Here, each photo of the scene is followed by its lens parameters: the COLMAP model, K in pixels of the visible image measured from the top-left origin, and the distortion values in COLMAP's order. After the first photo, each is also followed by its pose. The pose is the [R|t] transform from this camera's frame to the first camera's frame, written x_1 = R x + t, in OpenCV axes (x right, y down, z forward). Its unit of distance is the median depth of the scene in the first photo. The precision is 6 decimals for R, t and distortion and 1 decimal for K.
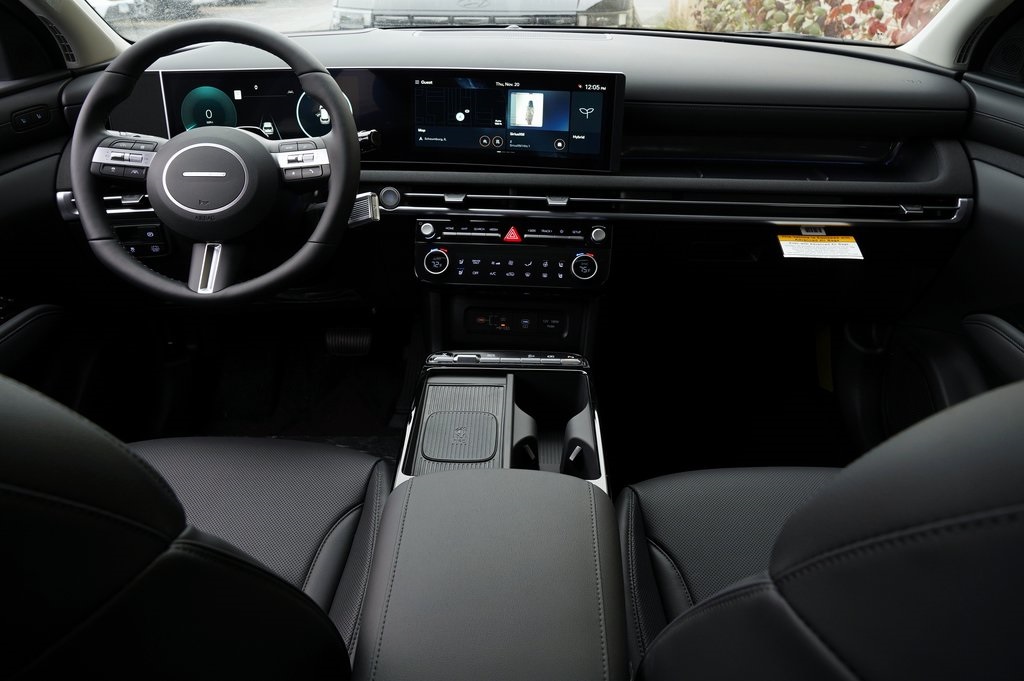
lens RADIAL K [[714.9, 0, 510.6], [0, 714.9, 338.4], [0, 0, 1]] dist [-0.009639, -0.000540]
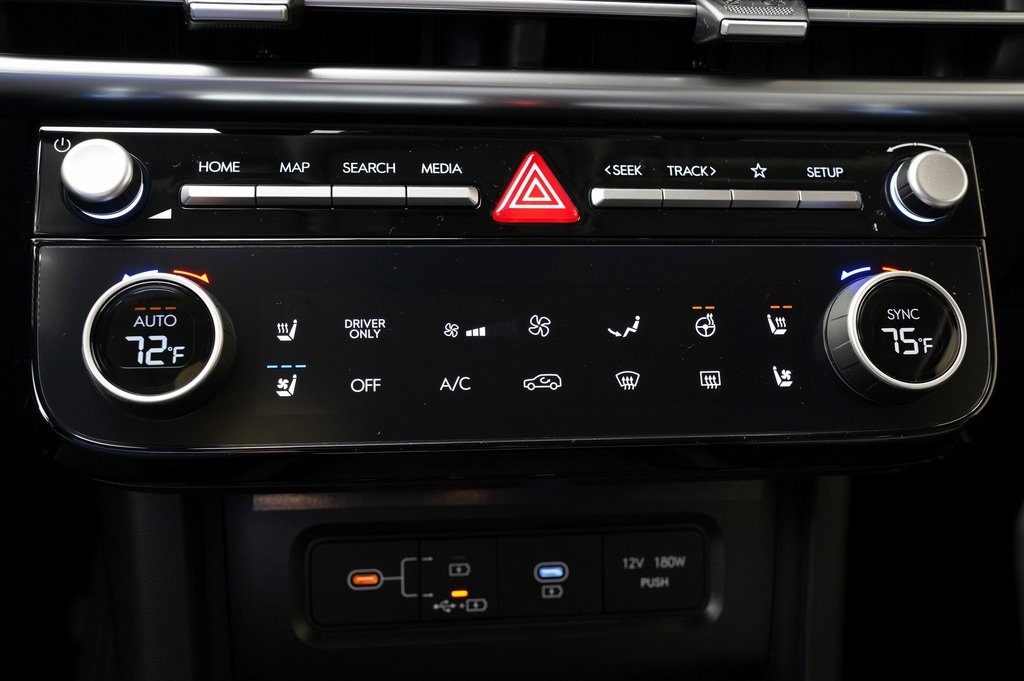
lens RADIAL K [[1027.0, 0, 504.3], [0, 1027.0, 343.1], [0, 0, 1]] dist [0.001322, 0.000000]
pose [[0.976491, -0.044309, 0.210956, -0.070630], [0.066775, 0.992685, -0.100590, -0.072133], [-0.204956, 0.112312, 0.972306, 0.718028]]
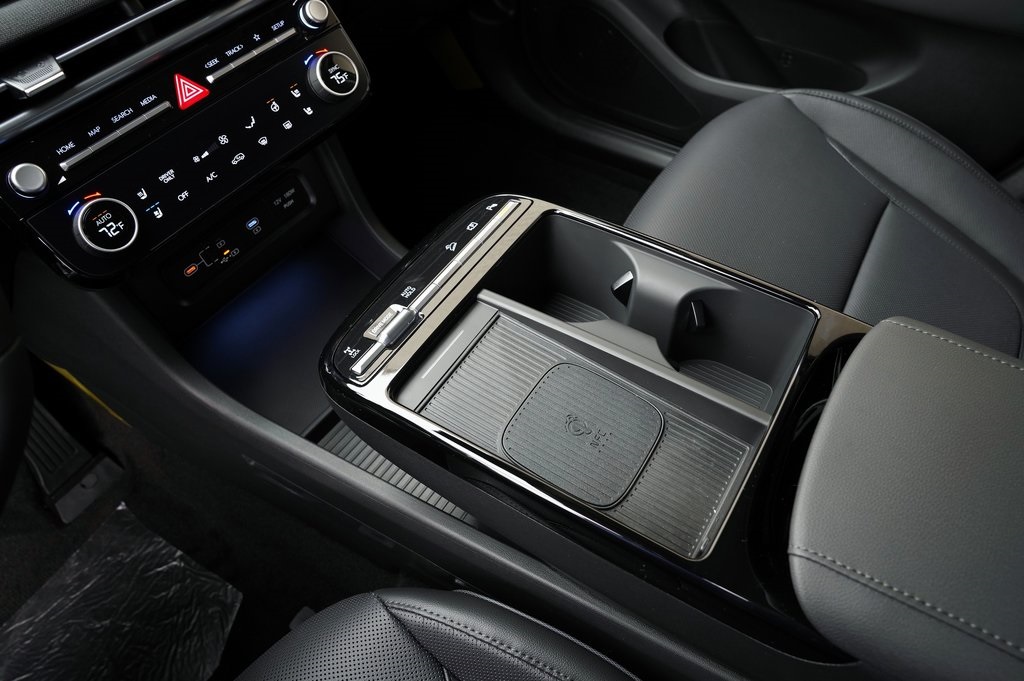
lens RADIAL K [[720.4, 0, 517.1], [0, 720.4, 329.8], [0, 0, 1]] dist [-0.062454, 0.008535]
pose [[0.513069, -0.674329, 0.531075, -0.252702], [0.453093, 0.738263, 0.499674, -0.163360], [-0.729018, -0.015741, 0.684314, 0.495239]]
